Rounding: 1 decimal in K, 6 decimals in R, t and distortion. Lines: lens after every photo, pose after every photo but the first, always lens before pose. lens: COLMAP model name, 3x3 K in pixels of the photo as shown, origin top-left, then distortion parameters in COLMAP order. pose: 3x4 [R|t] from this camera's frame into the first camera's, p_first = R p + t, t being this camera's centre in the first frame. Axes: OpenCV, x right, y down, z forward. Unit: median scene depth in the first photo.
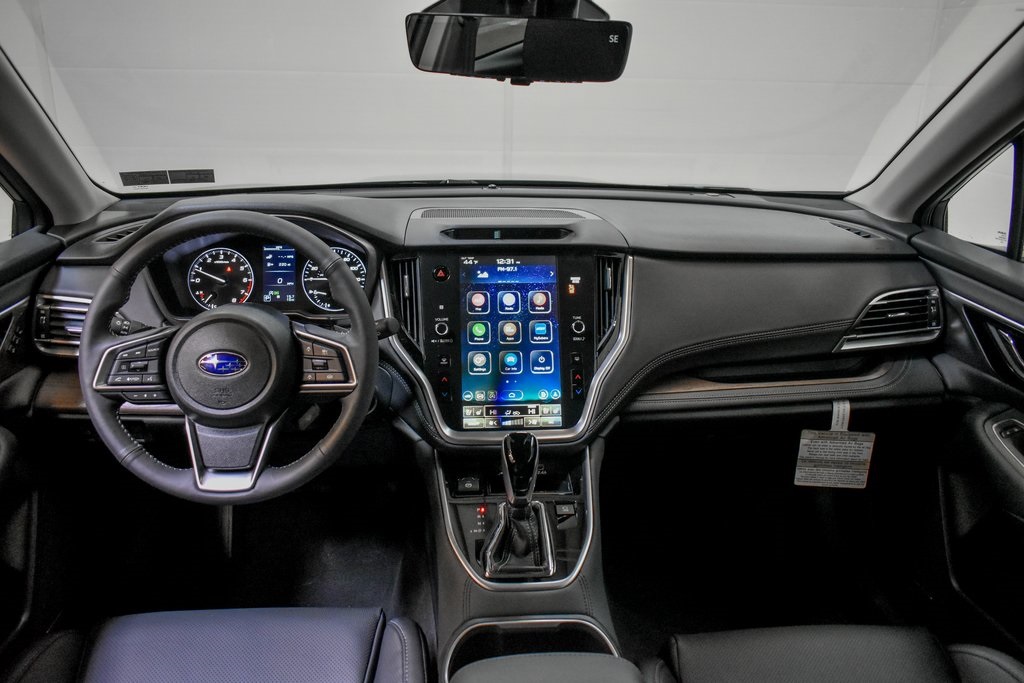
lens RADIAL K [[799.7, 0, 511.5], [0, 799.7, 346.6], [0, 0, 1]] dist [-0.022077, 0.010479]
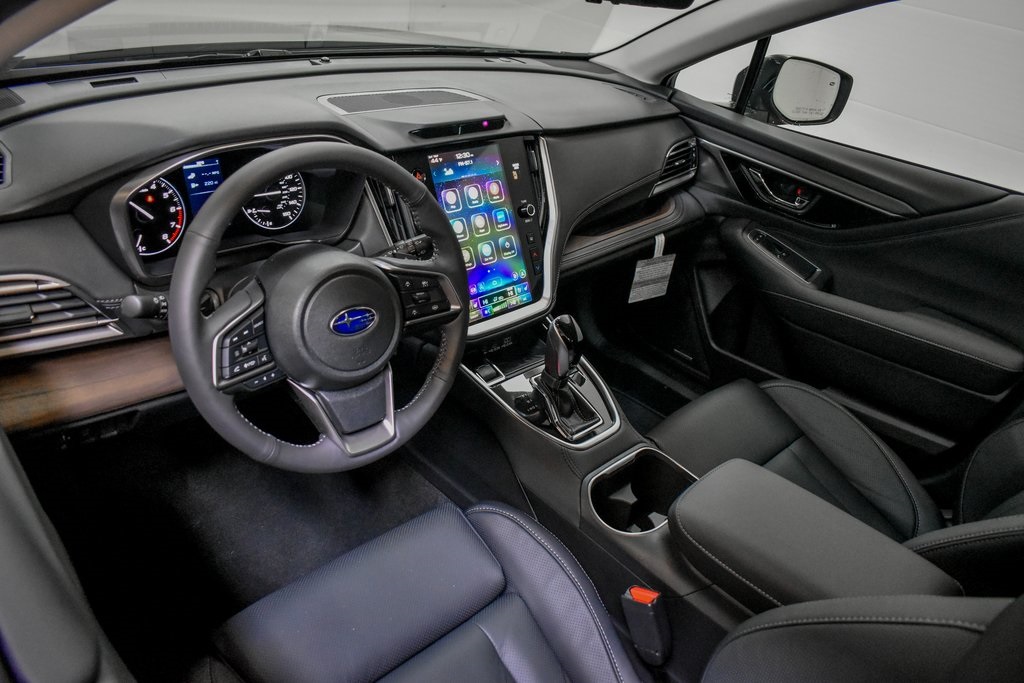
lens RADIAL K [[799.7, 0, 520.3], [0, 799.7, 340.6], [0, 0, 1]] dist [-0.022077, 0.010479]
pose [[0.744246, -0.250980, 0.618956, -0.646388], [0.096208, 0.957332, 0.272505, -0.151833], [-0.660940, -0.143262, 0.736638, 0.165111]]
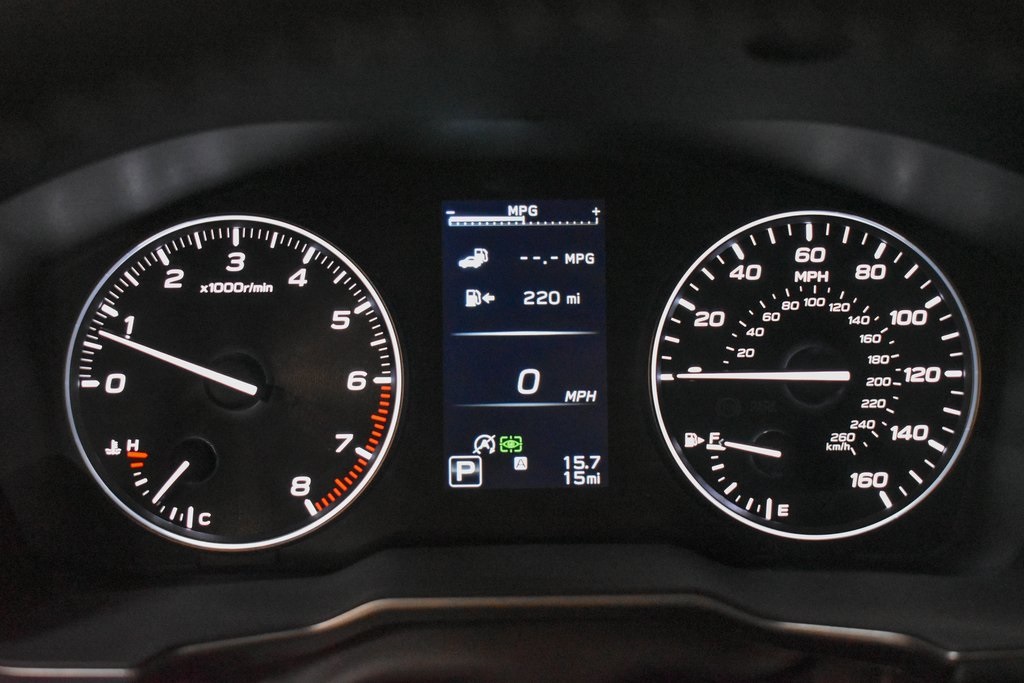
lens RADIAL K [[1342.8, 0, 518.3], [0, 1342.8, 337.8], [0, 0, 1]] dist [-0.023810, 0.000000]
pose [[0.999009, 0.000075, -0.044508, -0.299730], [-0.001262, 0.999644, -0.026642, -0.091021], [0.044491, 0.026672, 0.998654, 0.723803]]
